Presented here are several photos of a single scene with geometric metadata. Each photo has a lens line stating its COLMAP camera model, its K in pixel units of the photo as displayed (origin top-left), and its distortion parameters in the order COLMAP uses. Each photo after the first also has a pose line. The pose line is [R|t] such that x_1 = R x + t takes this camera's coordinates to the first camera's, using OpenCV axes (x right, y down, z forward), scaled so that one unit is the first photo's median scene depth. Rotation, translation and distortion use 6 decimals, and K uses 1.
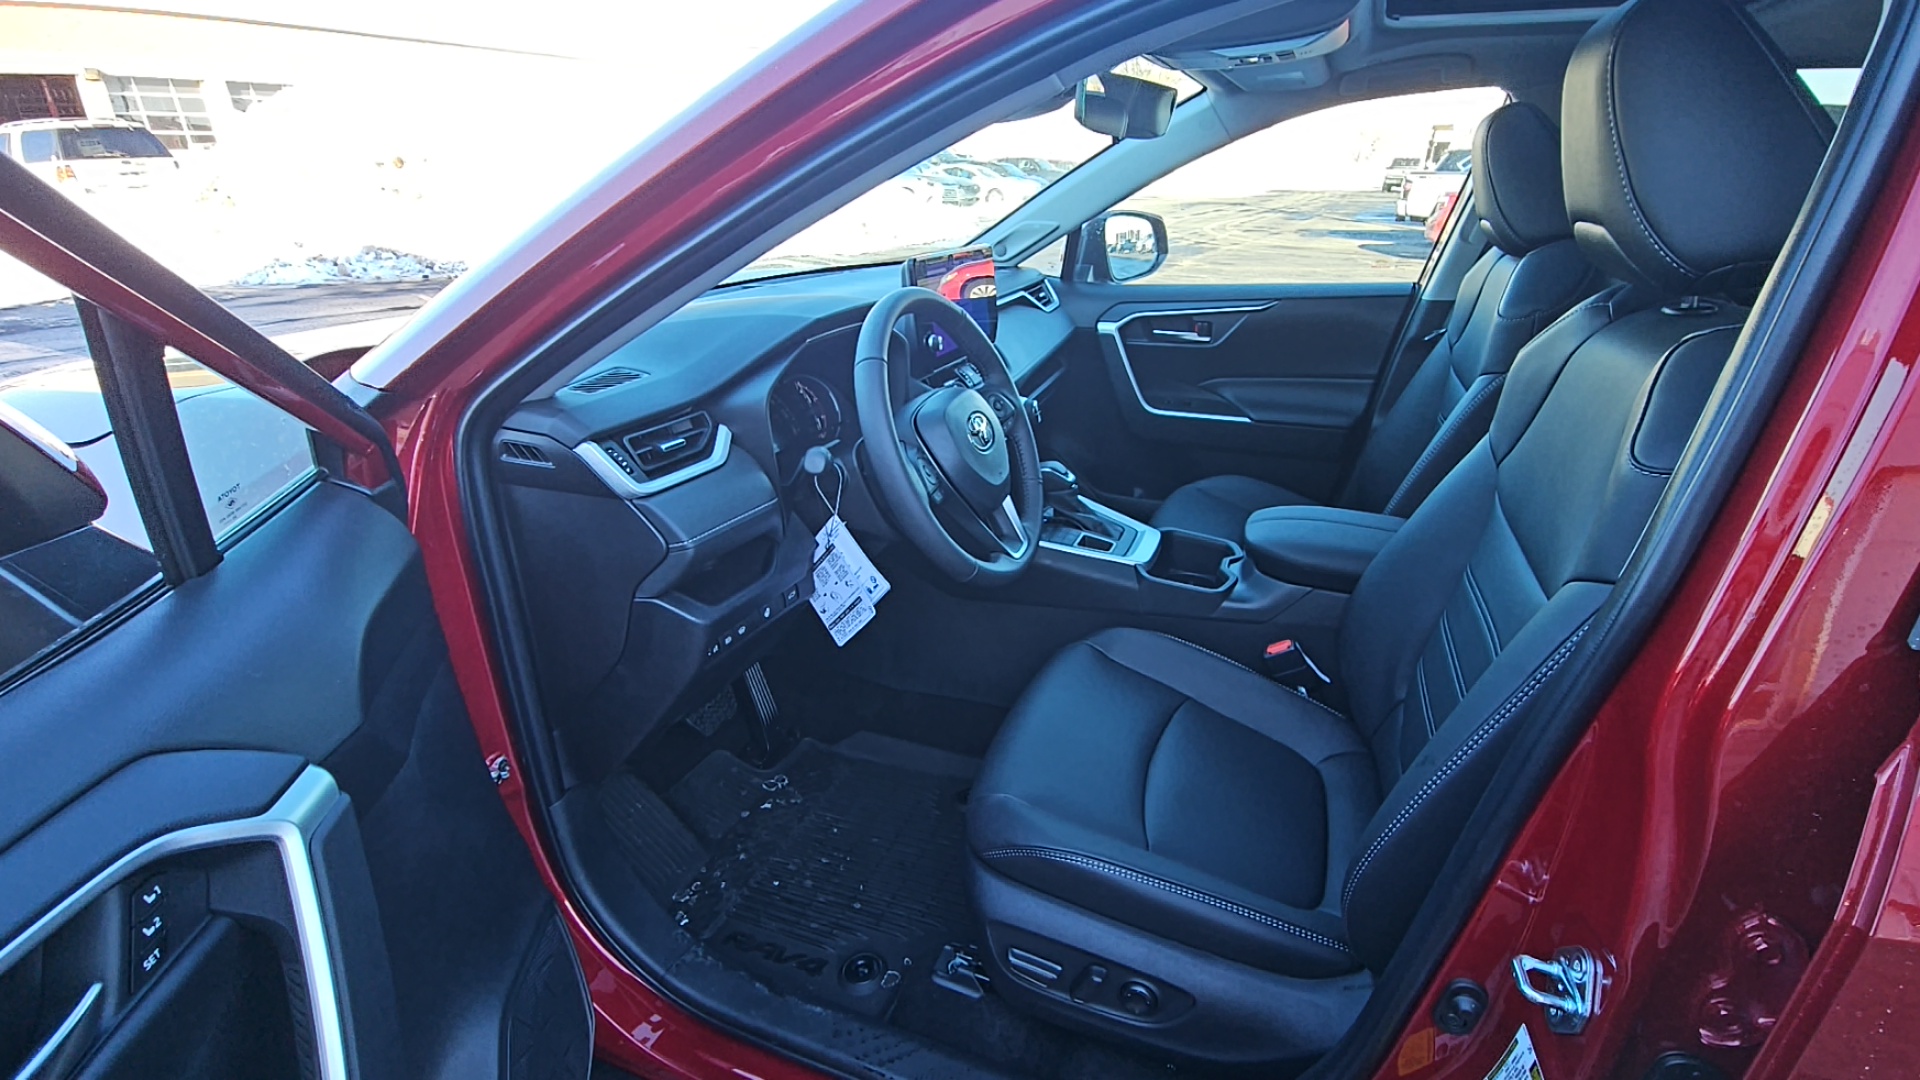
lens RADIAL K [[855.7, 0, 982.9], [0, 855.7, 543.4], [0, 0, 1]] dist [0.004784, -0.003799]
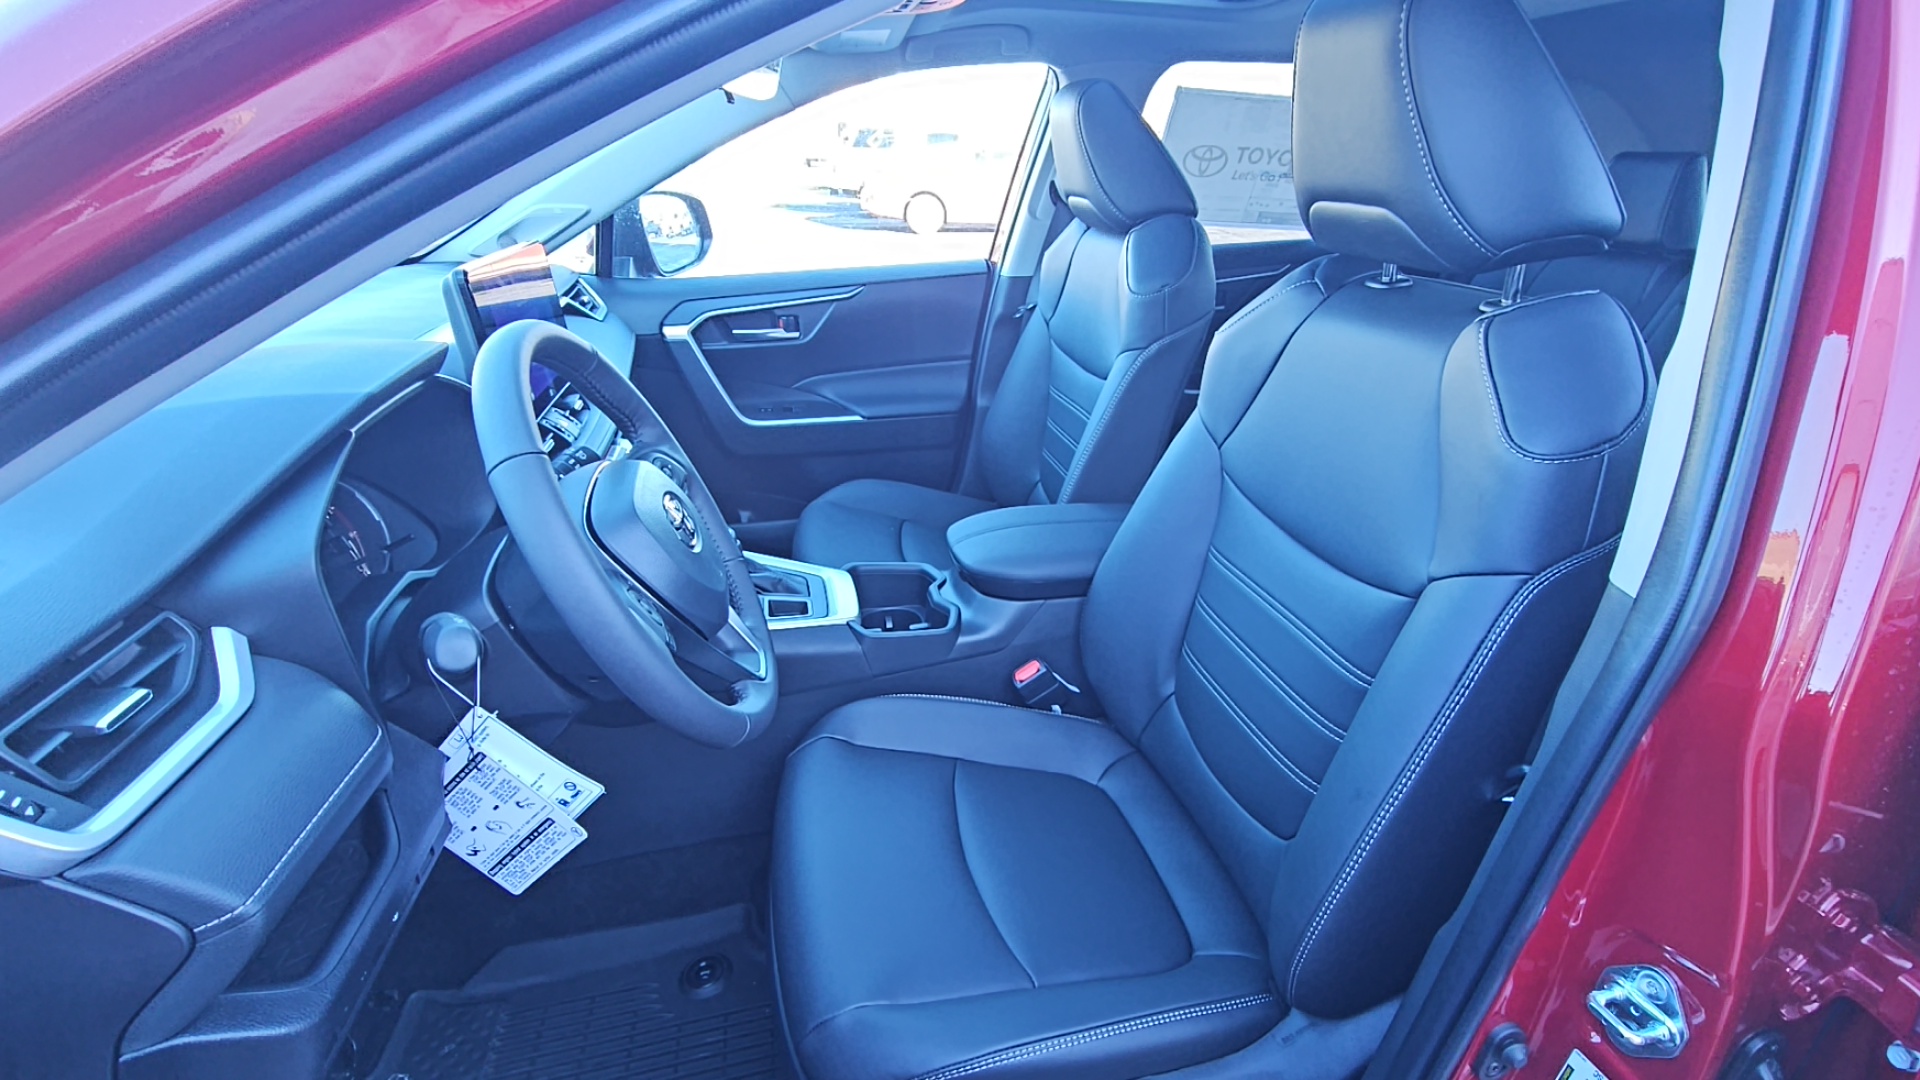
lens RADIAL K [[855.7, 0, 982.9], [0, 855.7, 543.4], [0, 0, 1]] dist [0.004784, -0.003799]
pose [[0.826138, -0.224556, 0.516789, -0.125860], [0.210980, 0.973715, 0.085827, -0.093860], [-0.522478, 0.038127, 0.851800, 0.225113]]
